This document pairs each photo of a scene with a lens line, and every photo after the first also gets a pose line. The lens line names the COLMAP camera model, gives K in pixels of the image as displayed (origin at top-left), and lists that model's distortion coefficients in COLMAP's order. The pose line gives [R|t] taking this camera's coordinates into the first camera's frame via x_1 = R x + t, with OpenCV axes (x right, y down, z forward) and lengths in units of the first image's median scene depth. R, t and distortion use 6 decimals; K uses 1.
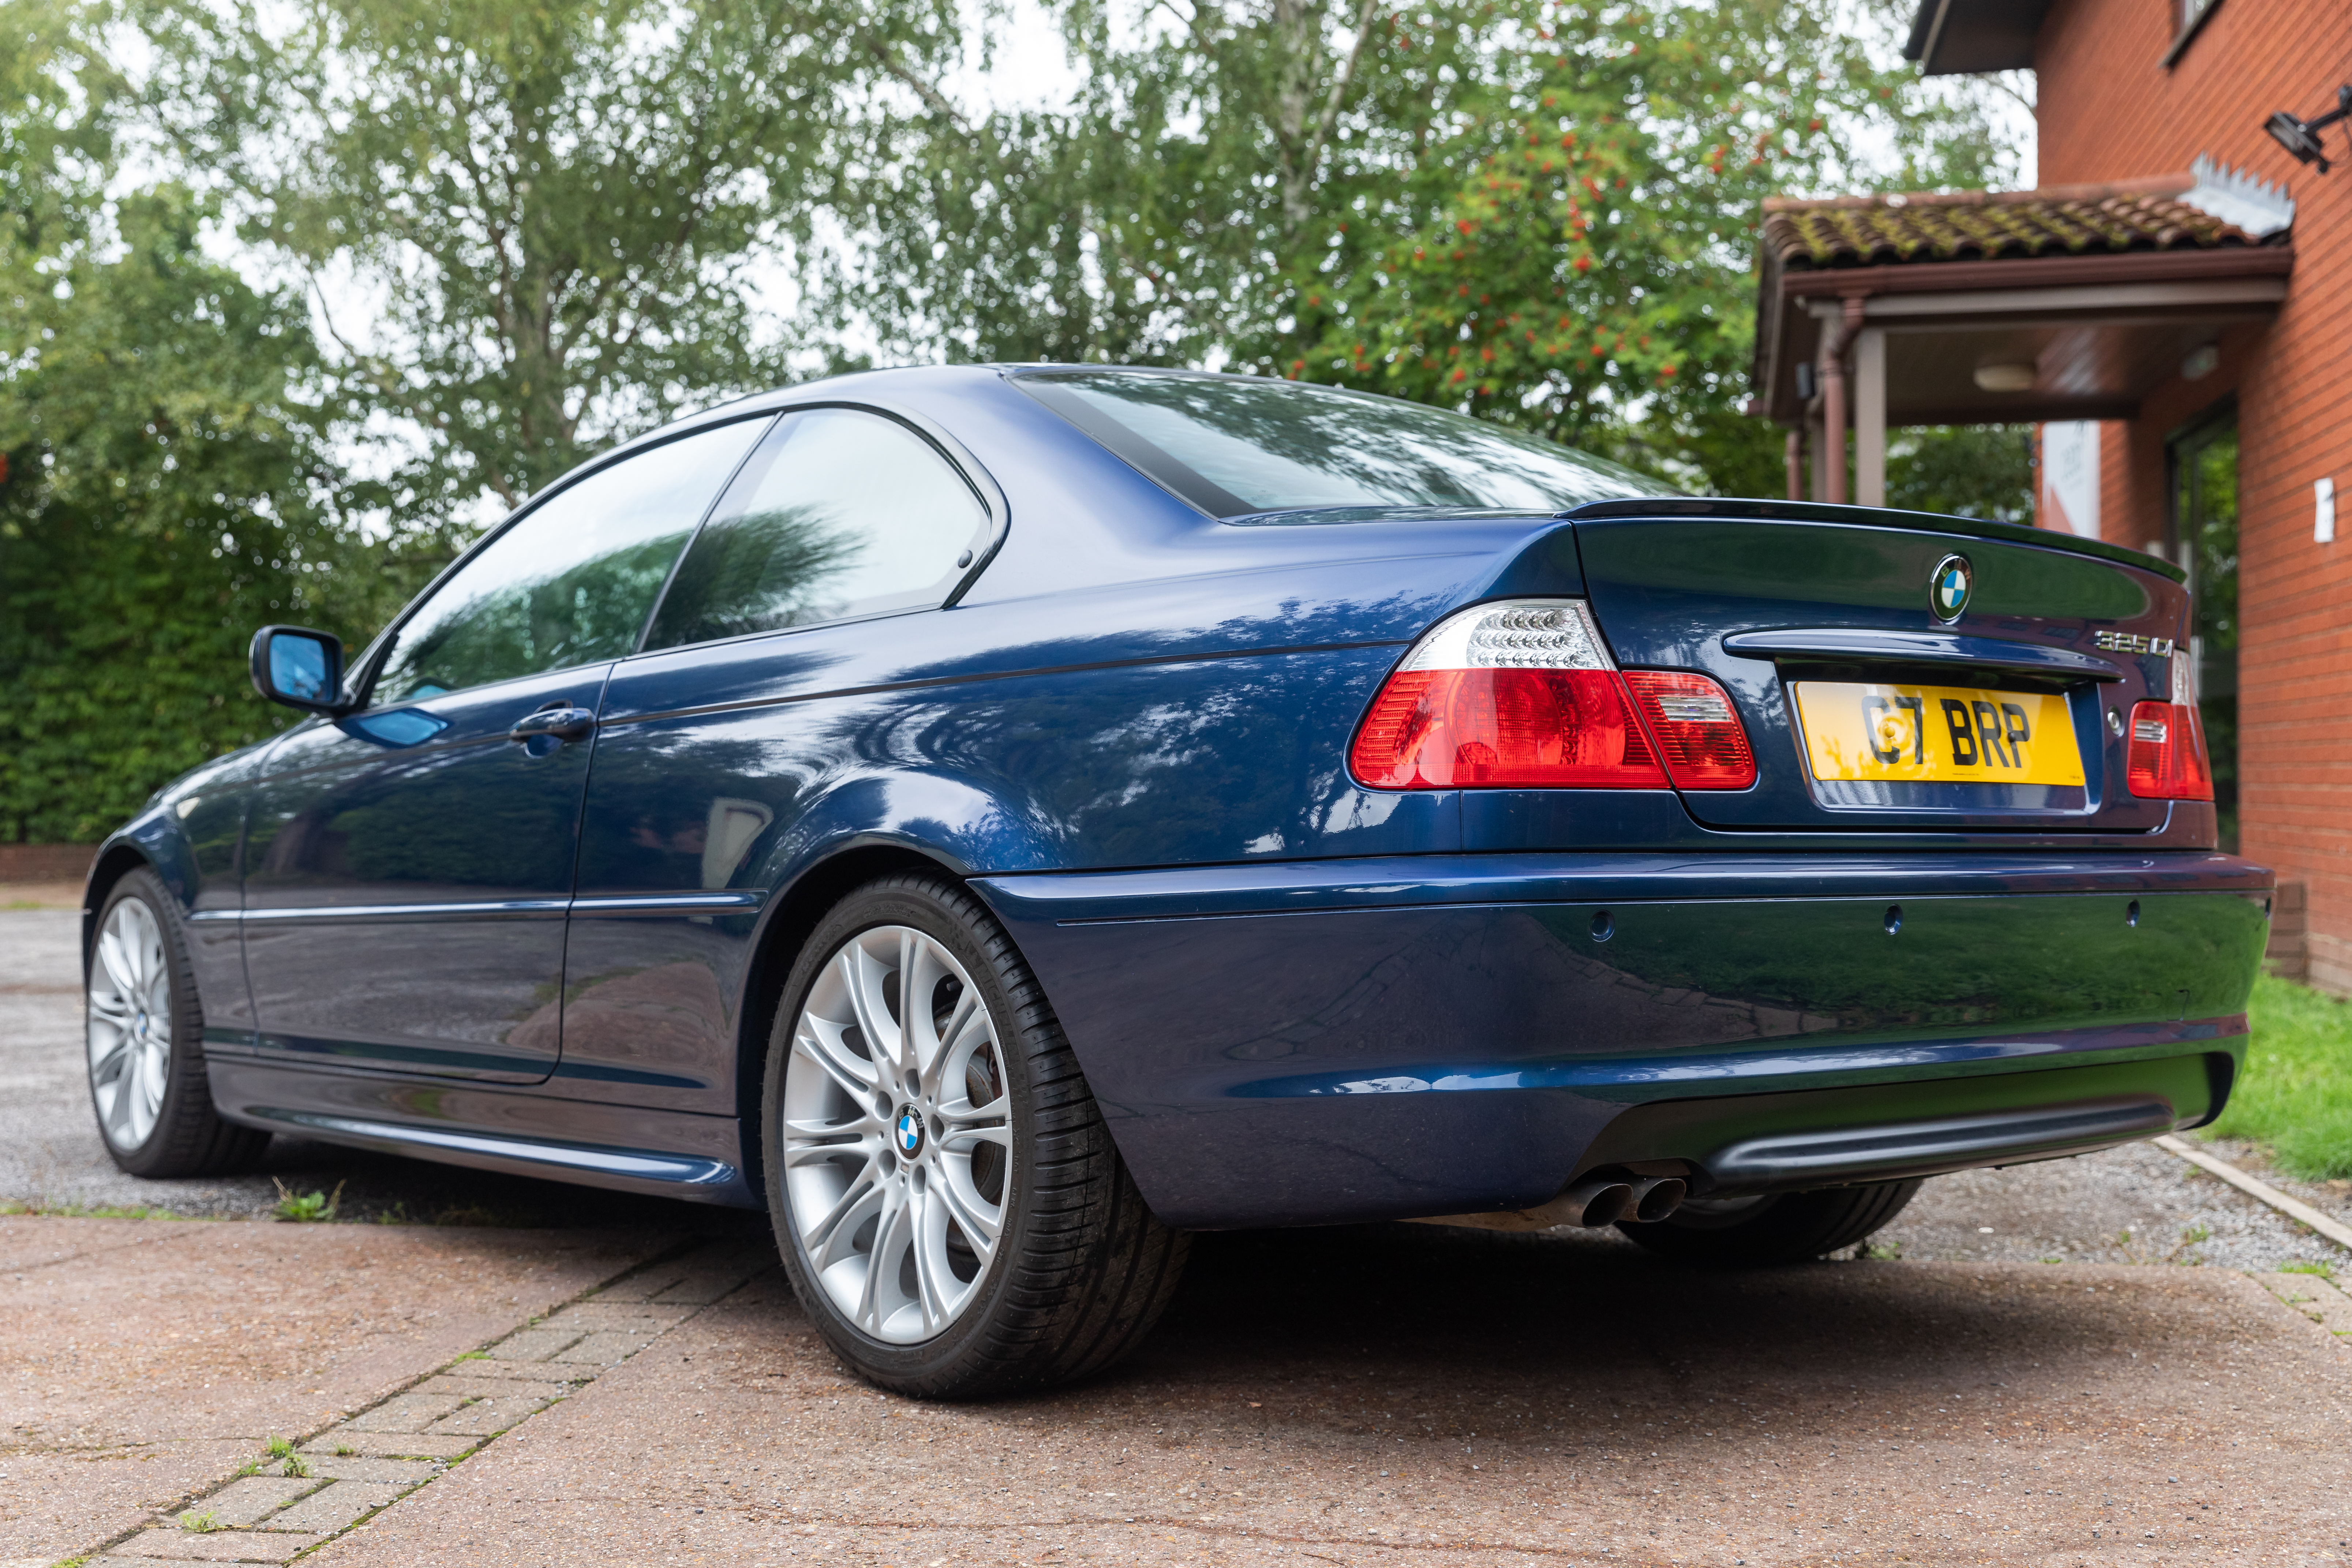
lens RADIAL K [[2615.3, 0, 1173.5], [0, 2615.3, 781.6], [0, 0, 1]] dist [-0.002419, 0.035444]
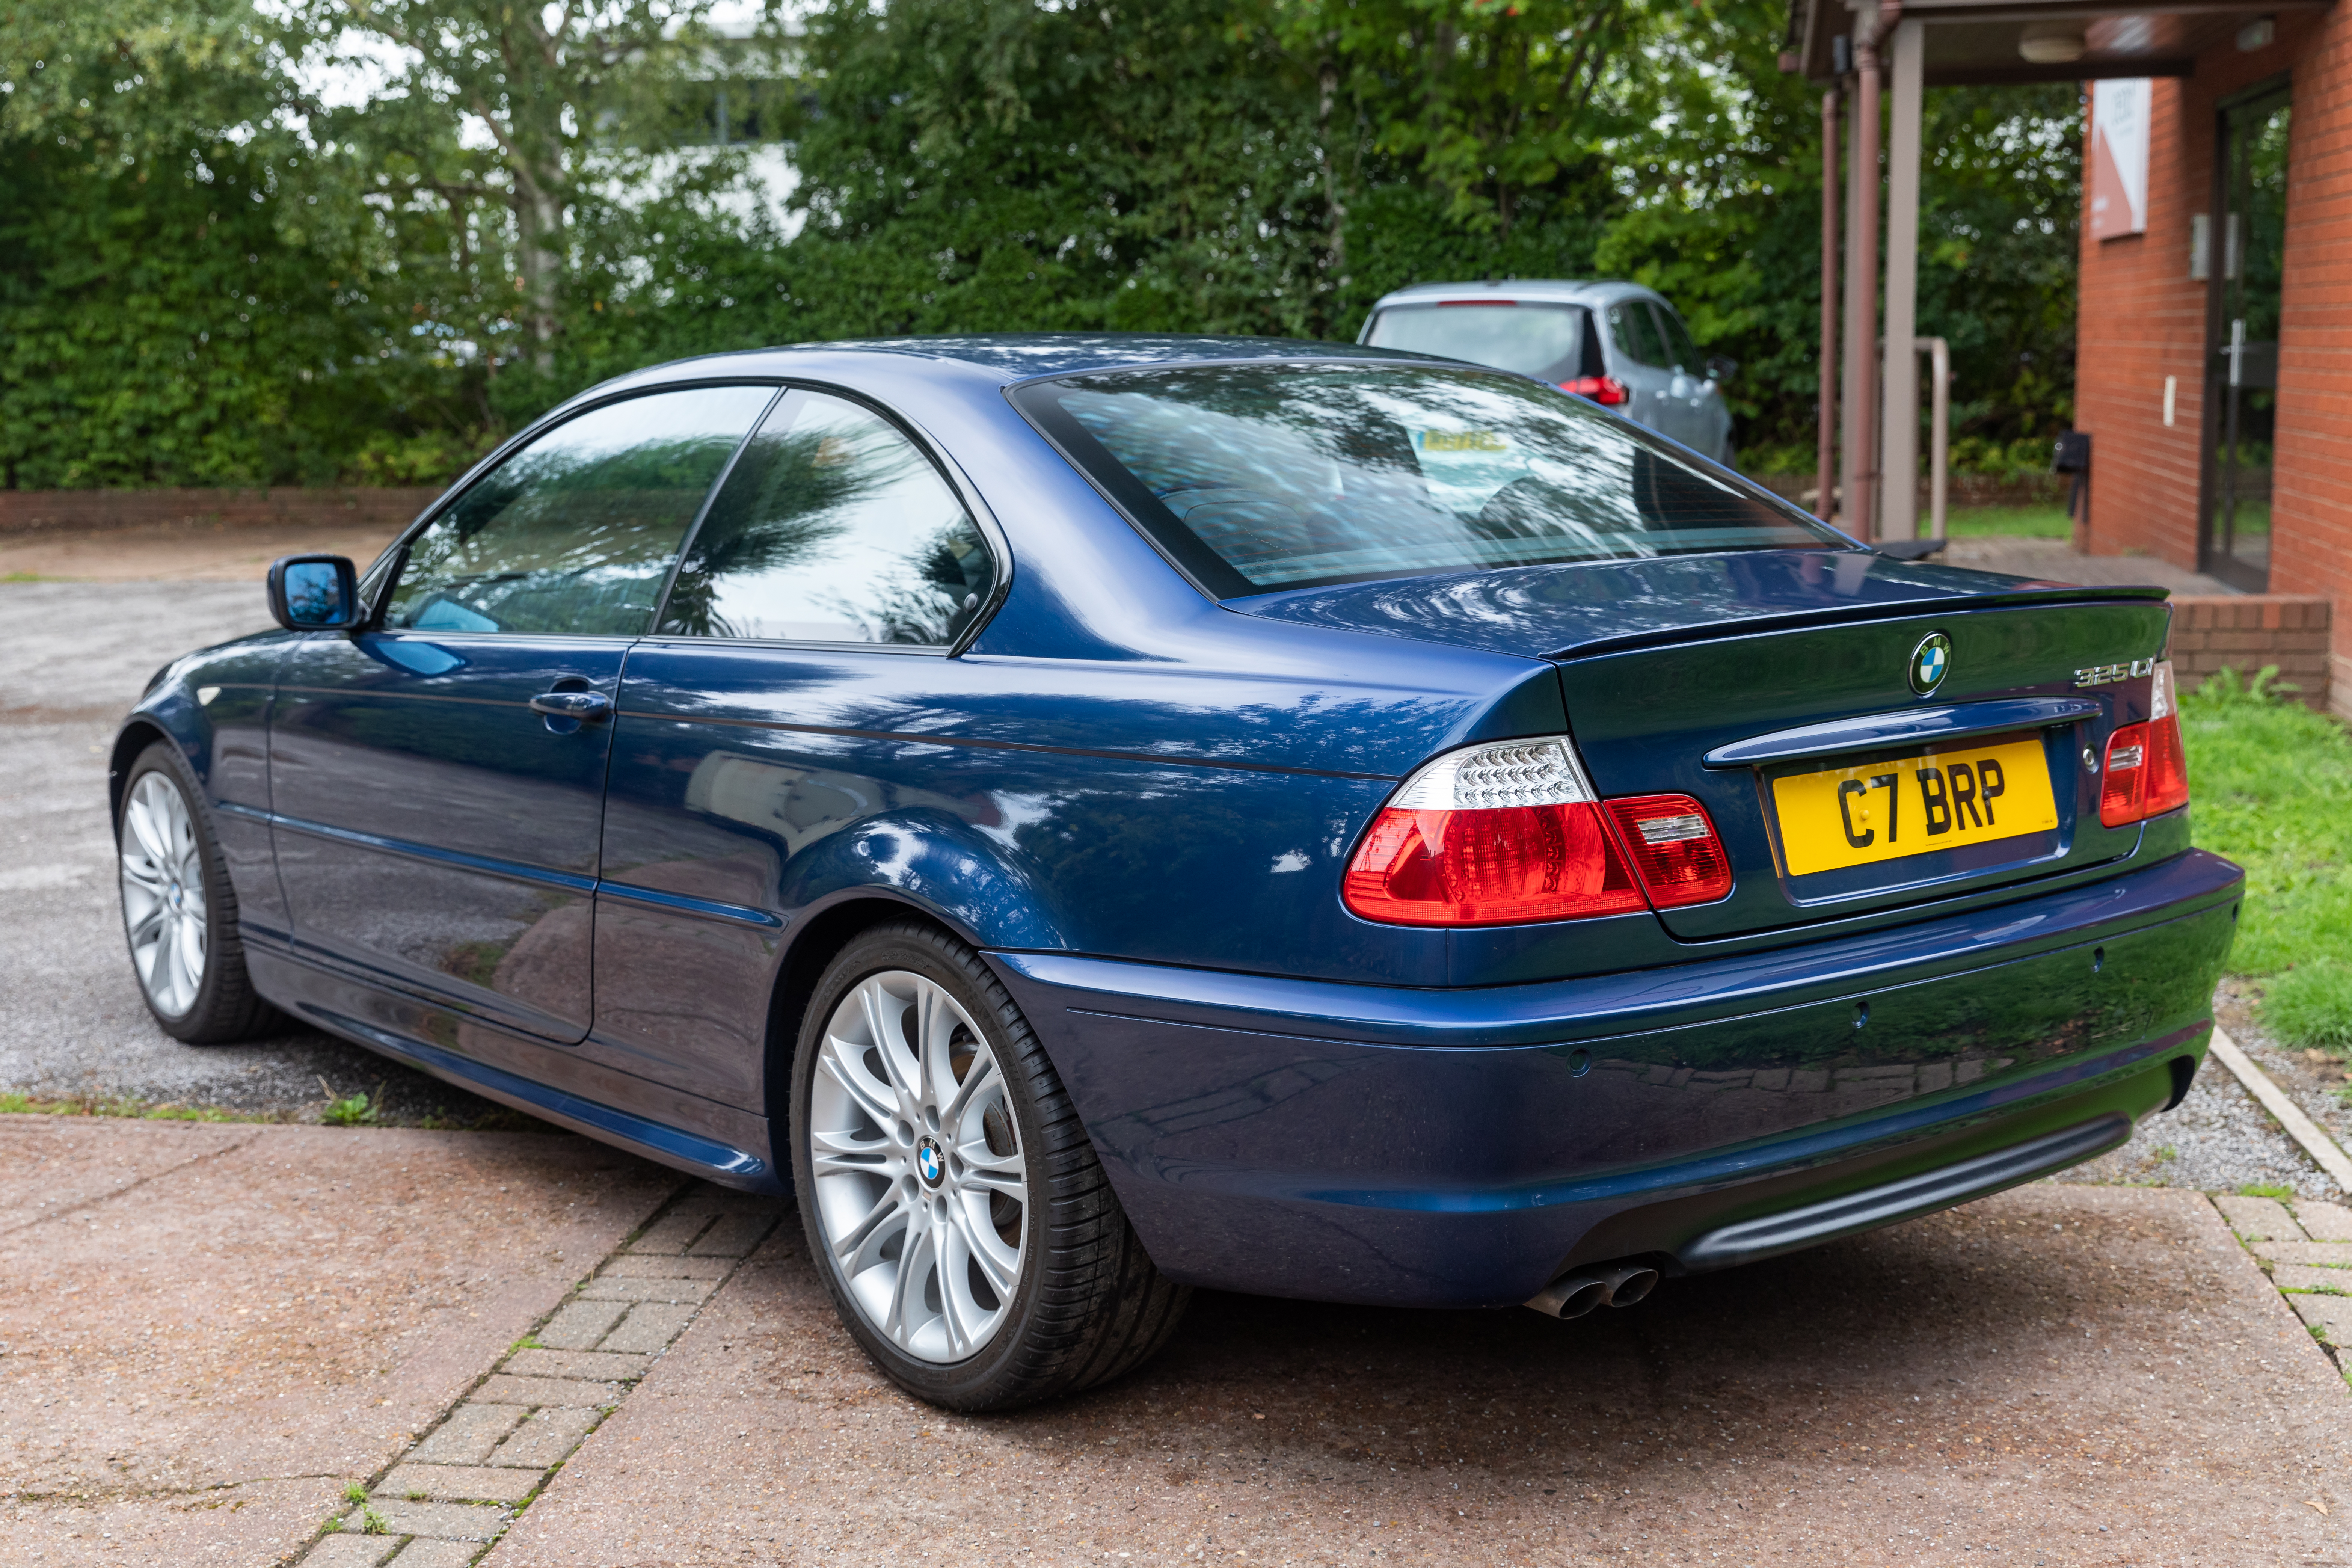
lens RADIAL K [[2670.7, 0, 1177.9], [0, 2670.7, 786.5], [0, 0, 1]] dist [-0.003693, 0.040359]
pose [[0.999927, -0.010512, -0.005942, 0.006726], [0.011264, 0.989348, 0.145131, -0.166291], [0.004353, -0.145188, 0.989395, -0.043545]]
